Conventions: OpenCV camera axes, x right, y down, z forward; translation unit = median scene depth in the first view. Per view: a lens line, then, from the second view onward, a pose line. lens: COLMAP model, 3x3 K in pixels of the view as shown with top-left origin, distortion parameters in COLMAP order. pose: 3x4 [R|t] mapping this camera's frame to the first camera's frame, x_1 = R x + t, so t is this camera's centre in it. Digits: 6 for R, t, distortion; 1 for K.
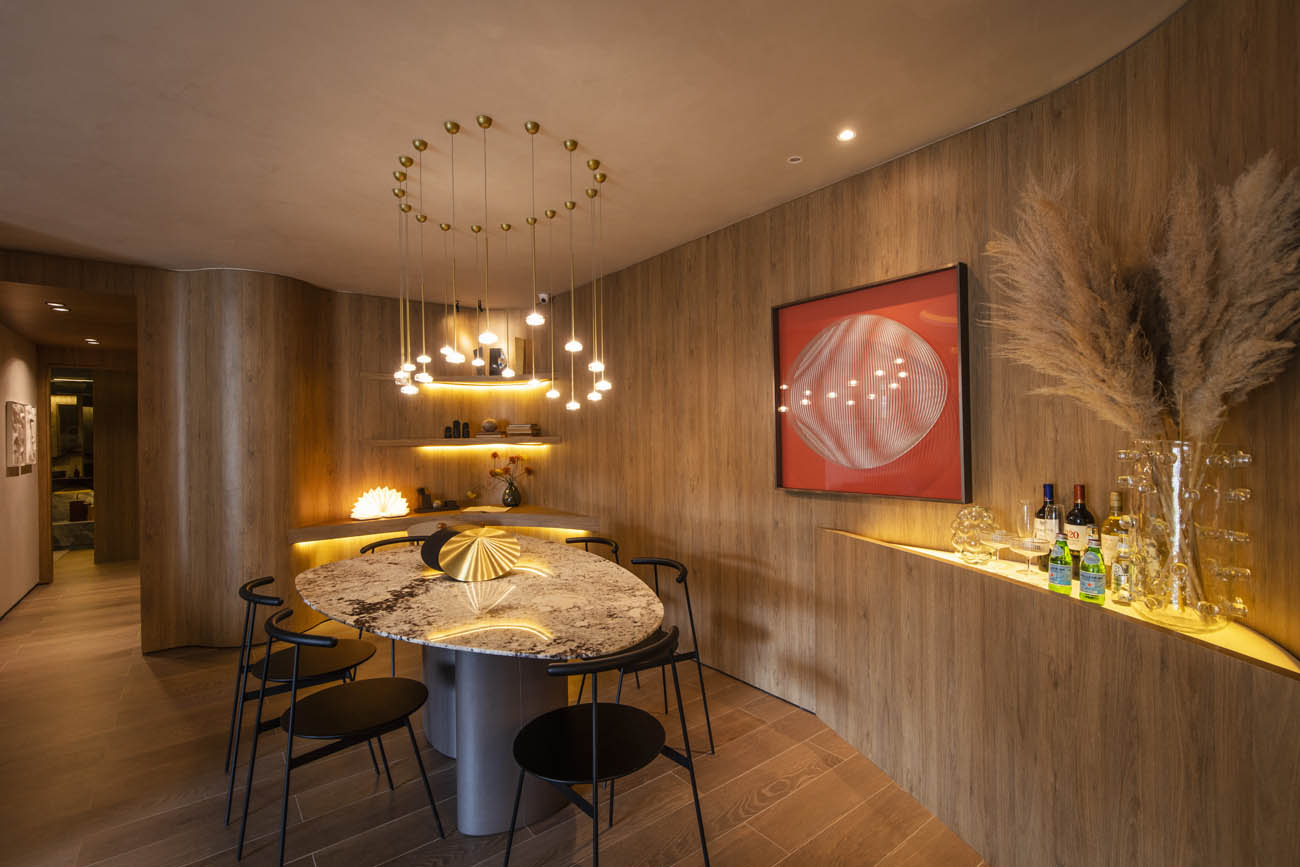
lens RADIAL K [[587.0, 0, 650.4], [0, 587.0, 441.1], [0, 0, 1]] dist [0.024074, -0.011562]
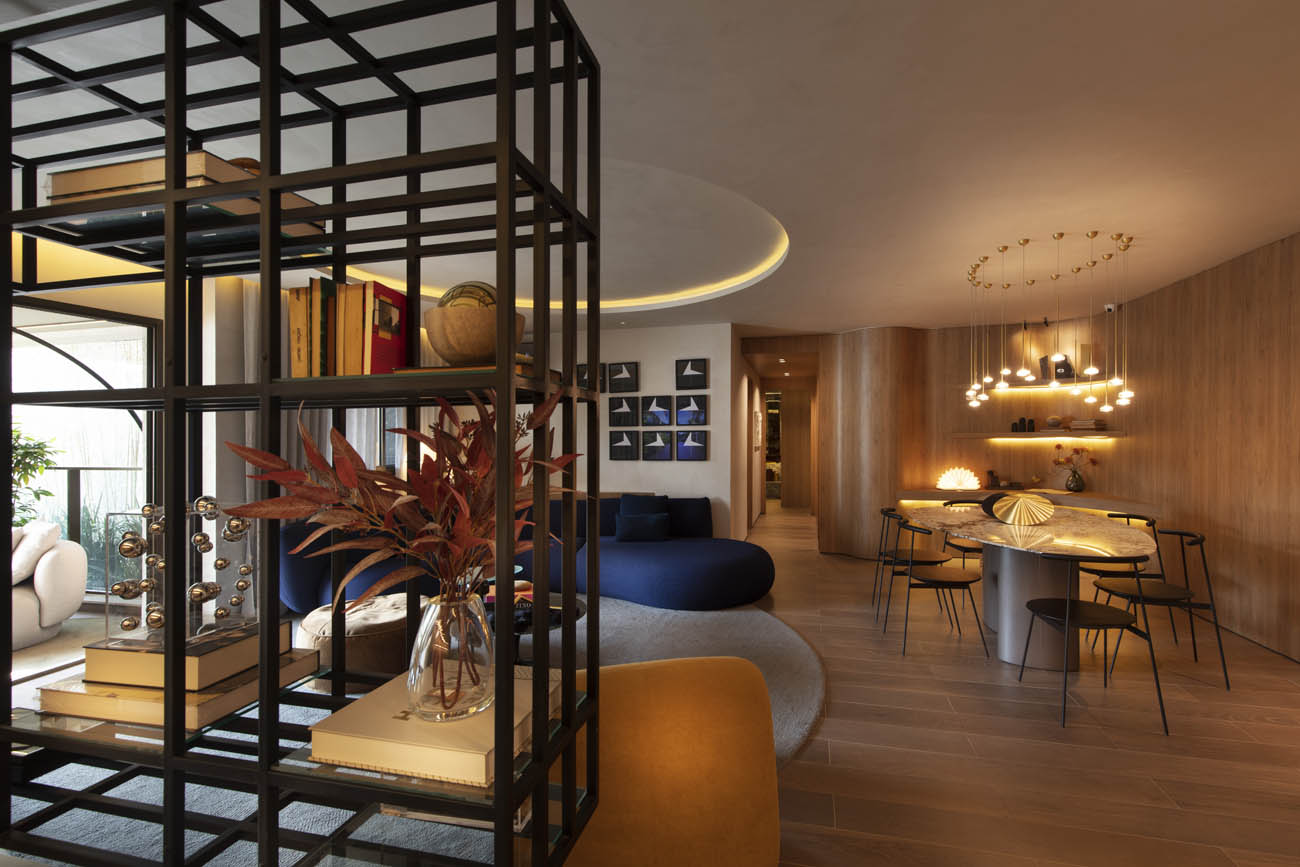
lens RADIAL K [[587.0, 0, 650.4], [0, 587.0, 441.1], [0, 0, 1]] dist [0.024074, -0.011562]
pose [[0.607864, 0.017434, -0.793849, 0.215851], [-0.006889, 0.999837, 0.016683, -0.001746], [0.794011, -0.004672, 0.607886, -0.442501]]
